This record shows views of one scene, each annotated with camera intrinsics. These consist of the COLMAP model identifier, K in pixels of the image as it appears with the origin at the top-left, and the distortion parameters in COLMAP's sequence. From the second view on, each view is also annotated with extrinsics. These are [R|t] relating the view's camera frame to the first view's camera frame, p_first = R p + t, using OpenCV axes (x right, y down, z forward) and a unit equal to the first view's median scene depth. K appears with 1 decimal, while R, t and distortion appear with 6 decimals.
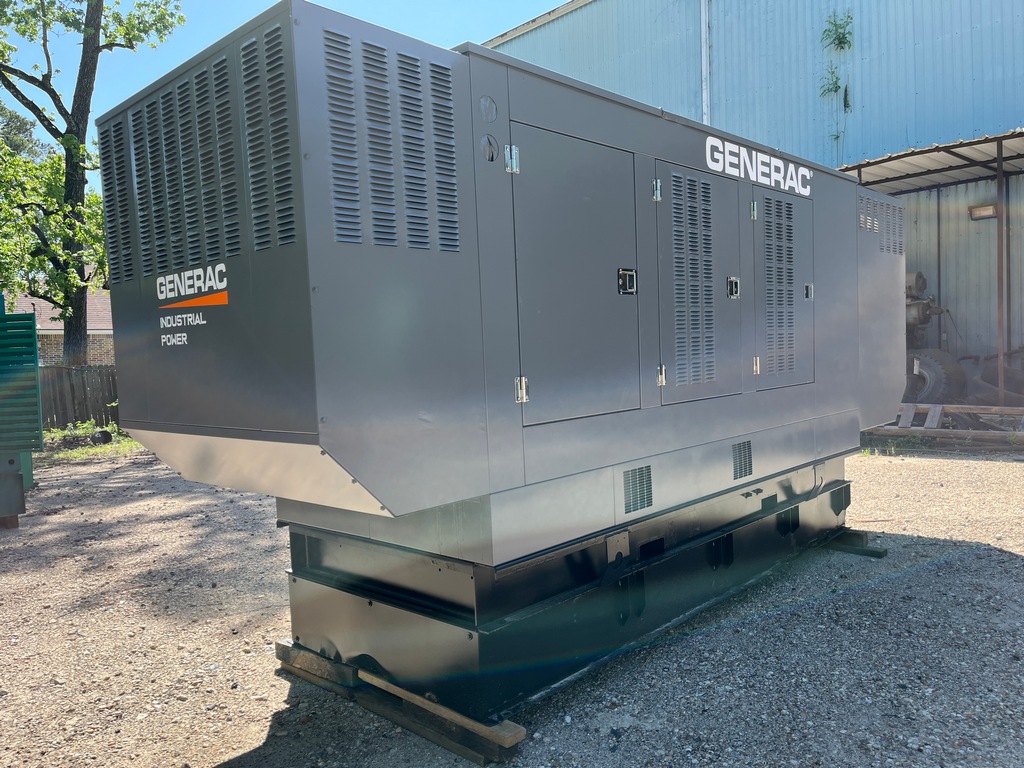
lens RADIAL K [[777.8, 0, 512.0], [0, 777.8, 384.0], [0, 0, 1]] dist [0.009388, -0.007317]
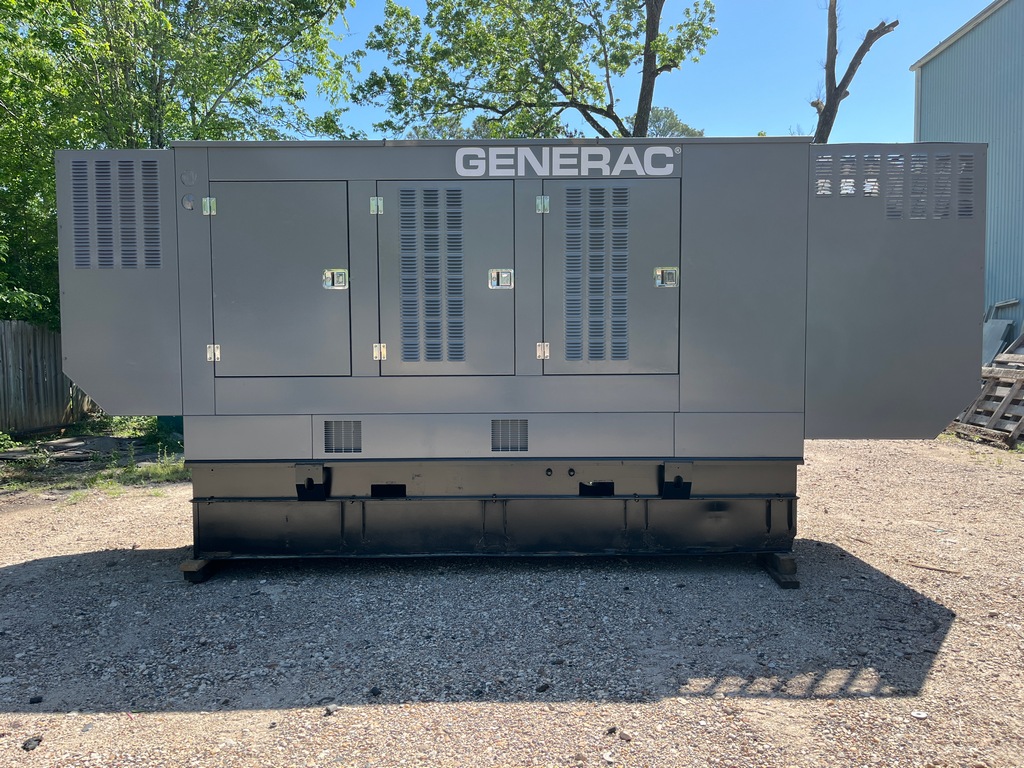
lens RADIAL K [[777.8, 0, 512.0], [0, 777.8, 384.0], [0, 0, 1]] dist [0.009388, -0.007317]
pose [[0.687563, 0.072466, -0.722500, 1.194921], [-0.058054, 0.997309, 0.044782, -0.027073], [0.723801, 0.011153, 0.689919, 0.273483]]
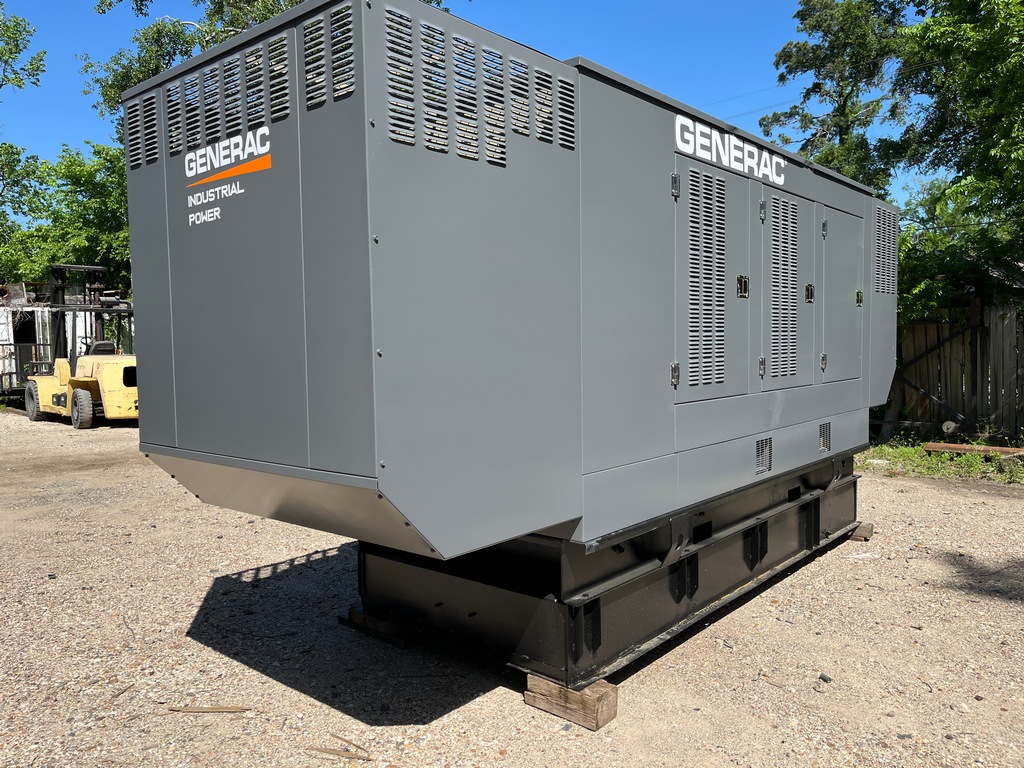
lens RADIAL K [[794.9, 0, 512.0], [0, 794.9, 384.0], [0, 0, 1]] dist [0.000254, -0.002625]
pose [[-0.997667, 0.048483, -0.048064, 0.600265], [0.042769, 0.992616, 0.113513, -0.130580], [0.053212, 0.111192, -0.992373, 2.076688]]
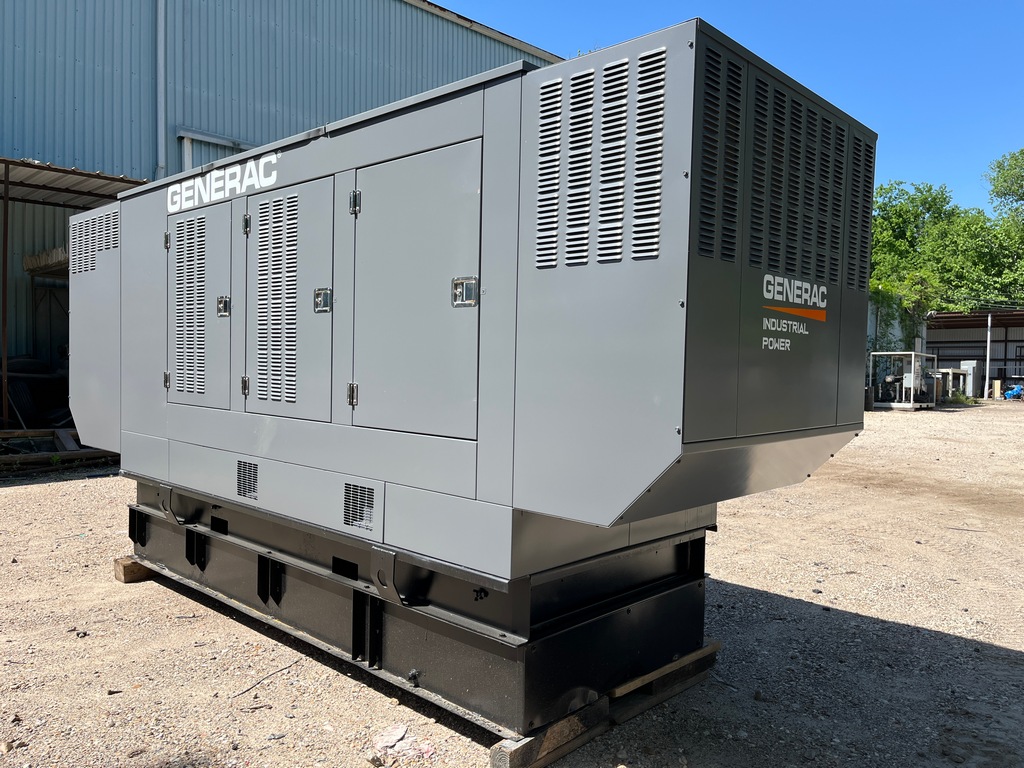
lens RADIAL K [[777.8, 0, 512.0], [0, 777.8, 384.0], [0, 0, 1]] dist [0.009388, -0.007317]
pose [[0.001376, 0.013993, 0.999901, -0.760960], [0.022170, 0.999656, -0.014020, -0.001313], [-0.999753, 0.022187, 0.001065, 0.727808]]
